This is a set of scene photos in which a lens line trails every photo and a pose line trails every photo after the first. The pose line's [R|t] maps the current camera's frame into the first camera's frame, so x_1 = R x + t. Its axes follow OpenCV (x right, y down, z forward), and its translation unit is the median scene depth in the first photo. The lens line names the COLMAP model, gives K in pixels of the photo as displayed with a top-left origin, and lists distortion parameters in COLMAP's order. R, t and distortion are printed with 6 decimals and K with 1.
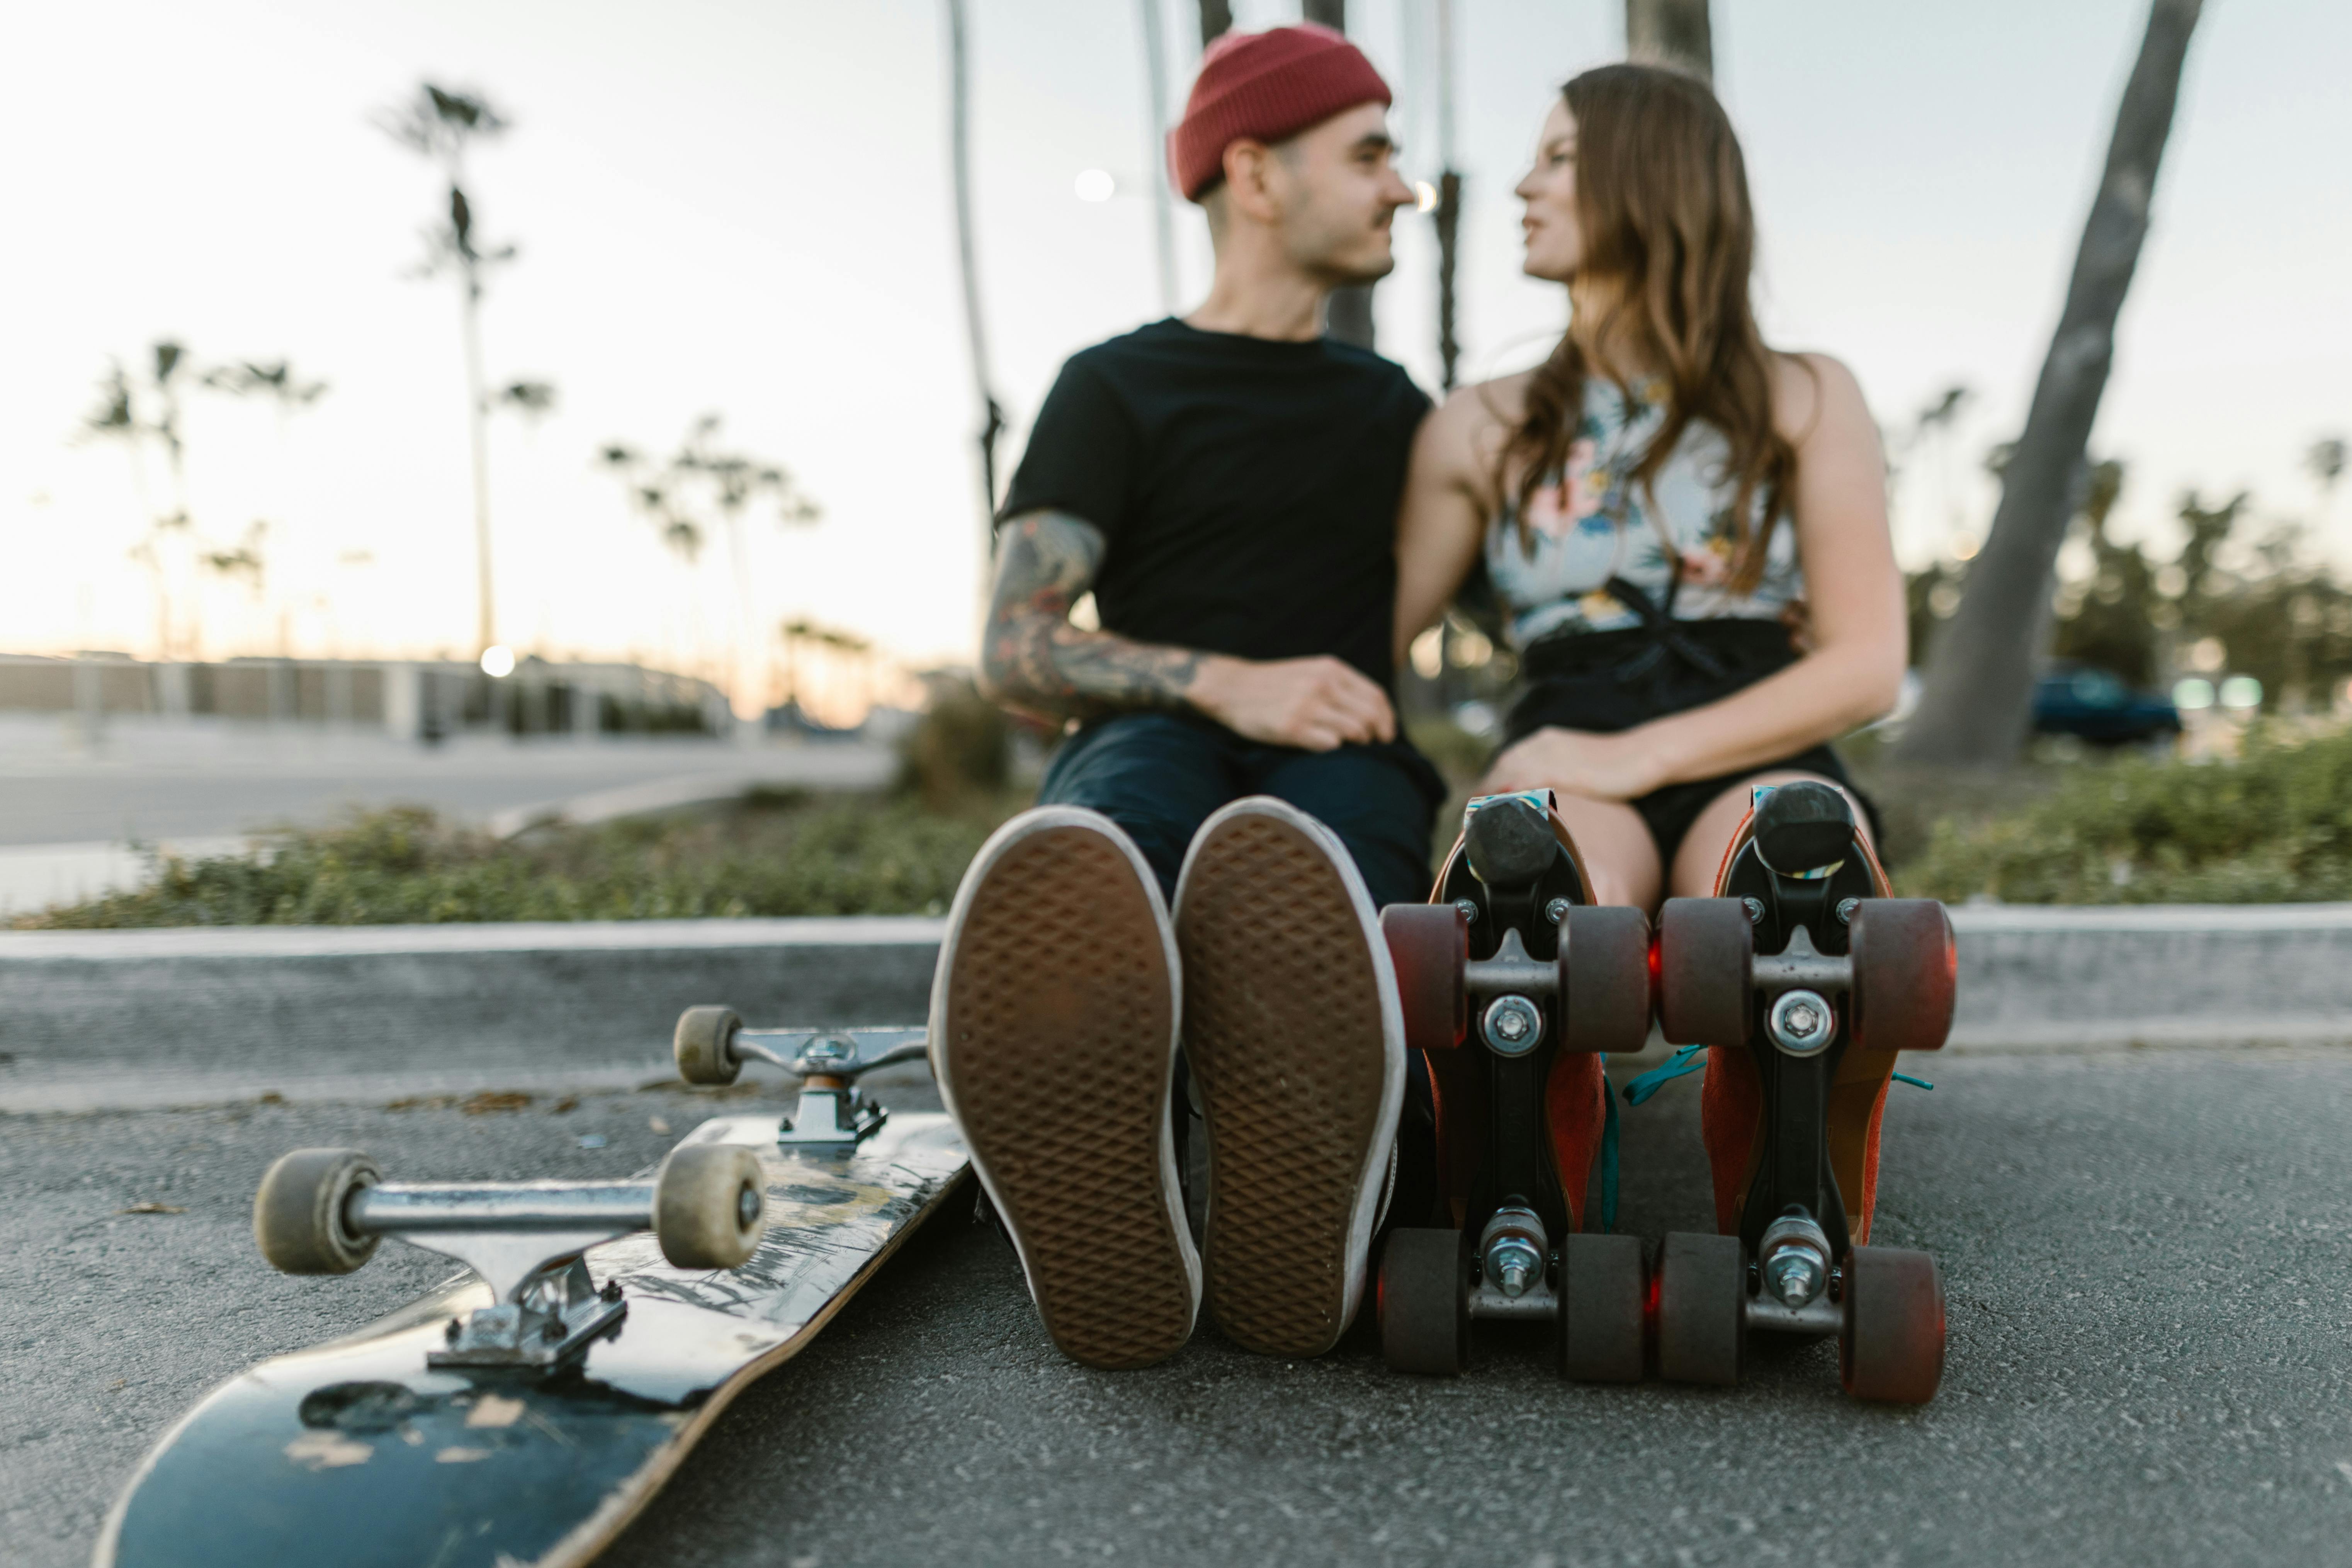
lens RADIAL K [[1759.7, 0, 1262.7], [0, 1759.7, 879.3], [0, 0, 1]] dist [-0.007097, 0.009846]
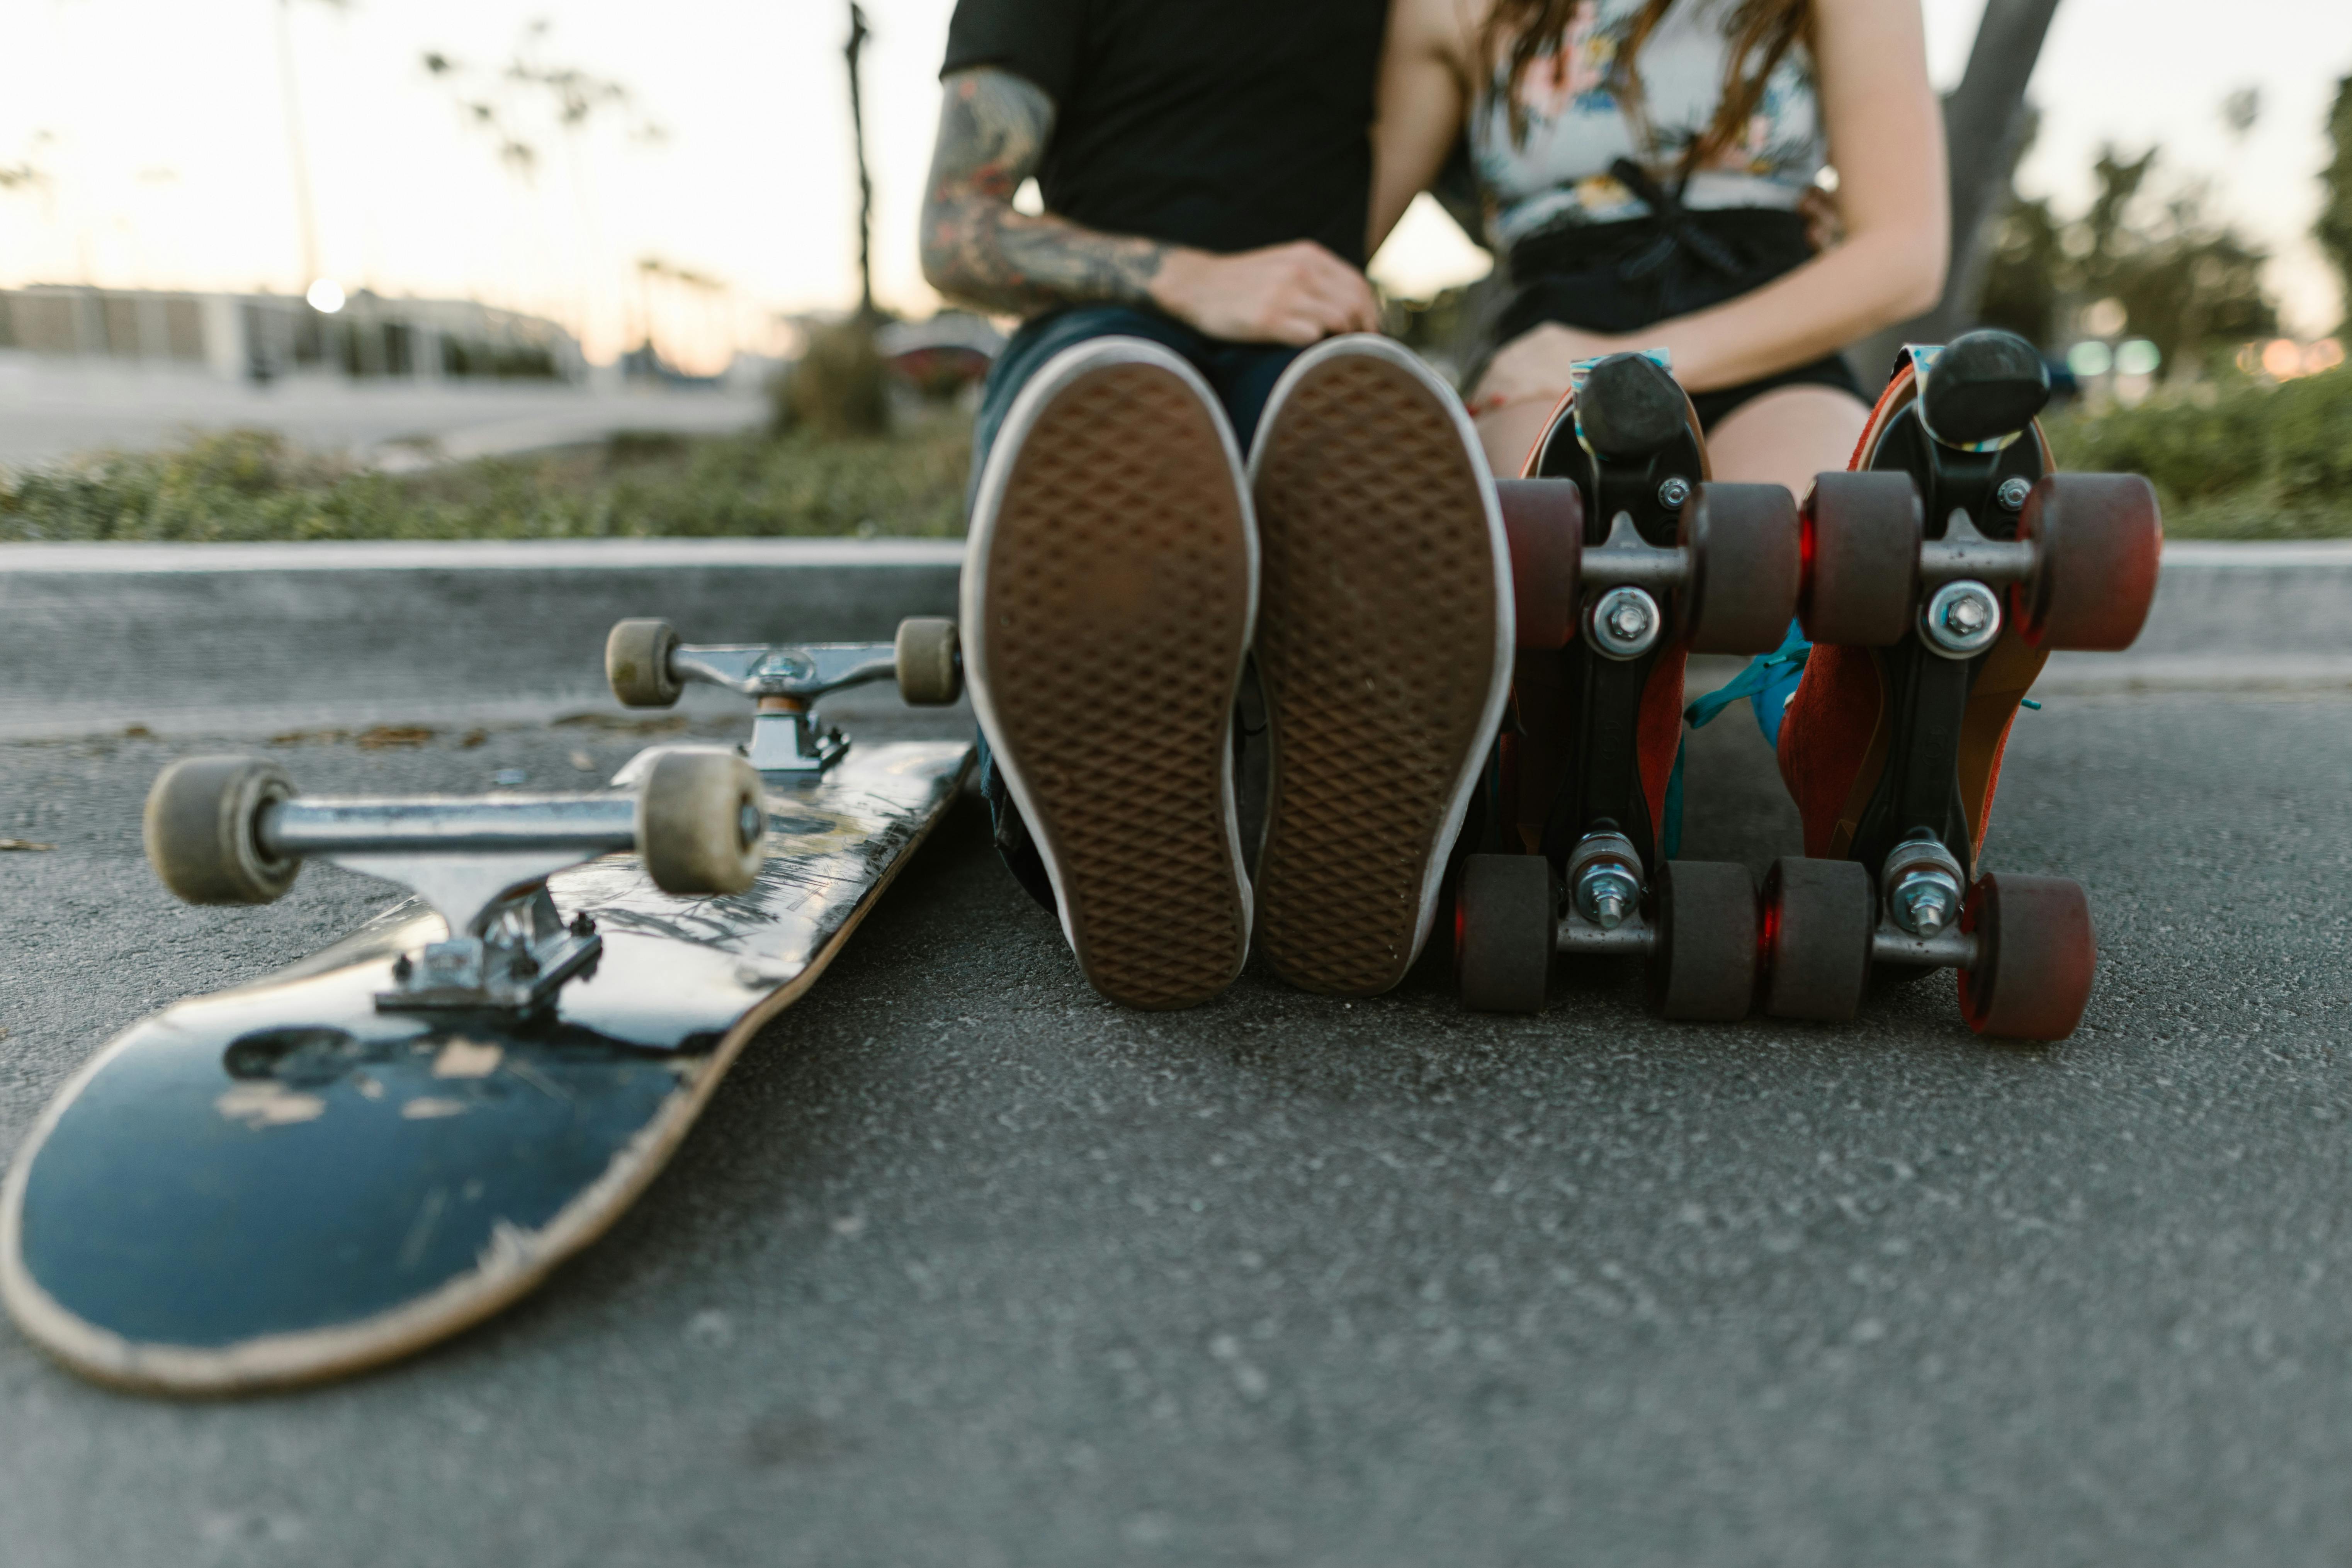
lens RADIAL K [[1759.7, 0, 1262.7], [0, 1759.7, 879.3], [0, 0, 1]] dist [-0.007097, 0.009846]
pose [[0.998099, -0.000918, 0.061618, -0.091237], [-0.010871, 0.981583, 0.190726, 0.044757], [-0.060658, -0.191033, 0.979708, 0.140570]]
